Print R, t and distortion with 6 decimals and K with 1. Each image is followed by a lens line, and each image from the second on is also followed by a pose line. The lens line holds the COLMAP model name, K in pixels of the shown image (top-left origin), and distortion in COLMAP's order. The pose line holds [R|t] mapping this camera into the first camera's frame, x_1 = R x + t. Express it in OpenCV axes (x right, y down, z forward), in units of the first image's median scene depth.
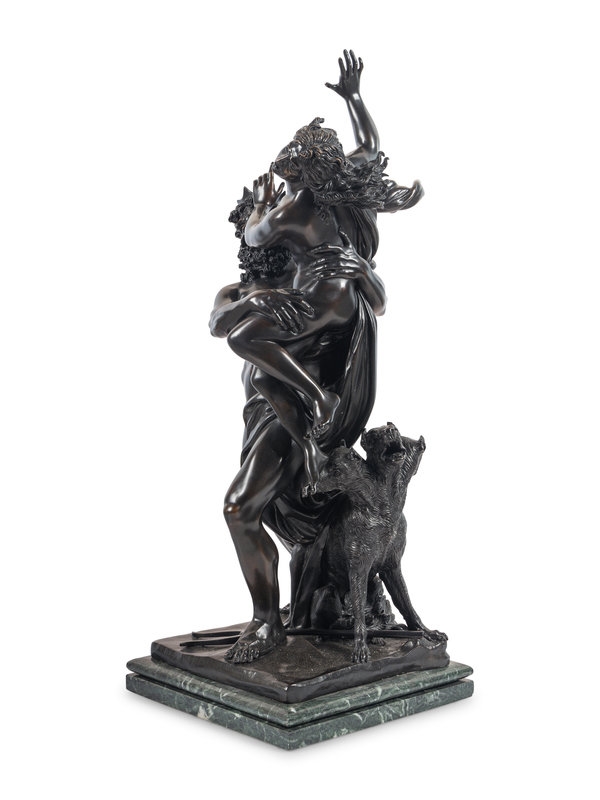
lens RADIAL K [[1618.0, 0, 300.0], [0, 1618.0, 400.0], [0, 0, 1]] dist [-0.012965, -0.011818]
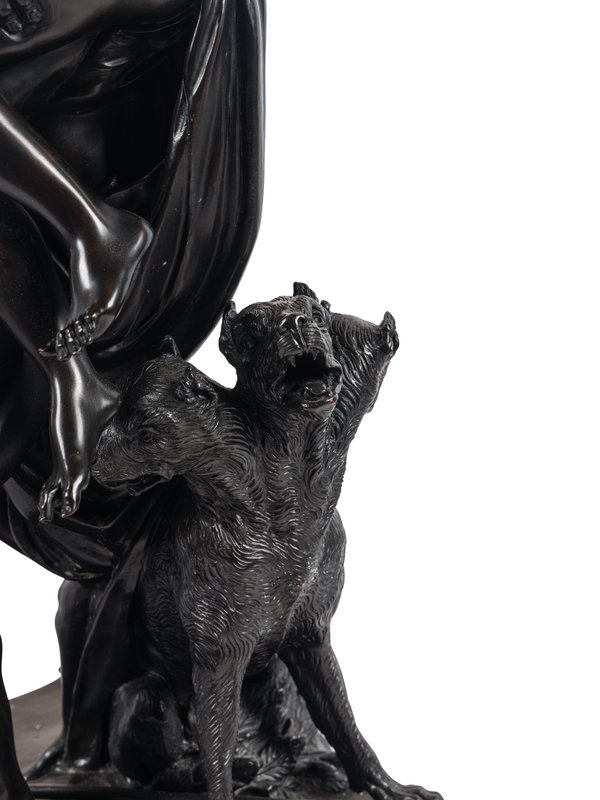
lens RADIAL K [[1631.4, 0, 300.0], [0, 1631.4, 400.0], [0, 0, 1]] dist [0.042591, 0.224692]
pose [[0.999976, 0.004520, 0.005179, 0.053770], [-0.005518, 0.977104, 0.212691, -0.039075], [-0.004099, -0.212714, 0.977106, 0.637739]]
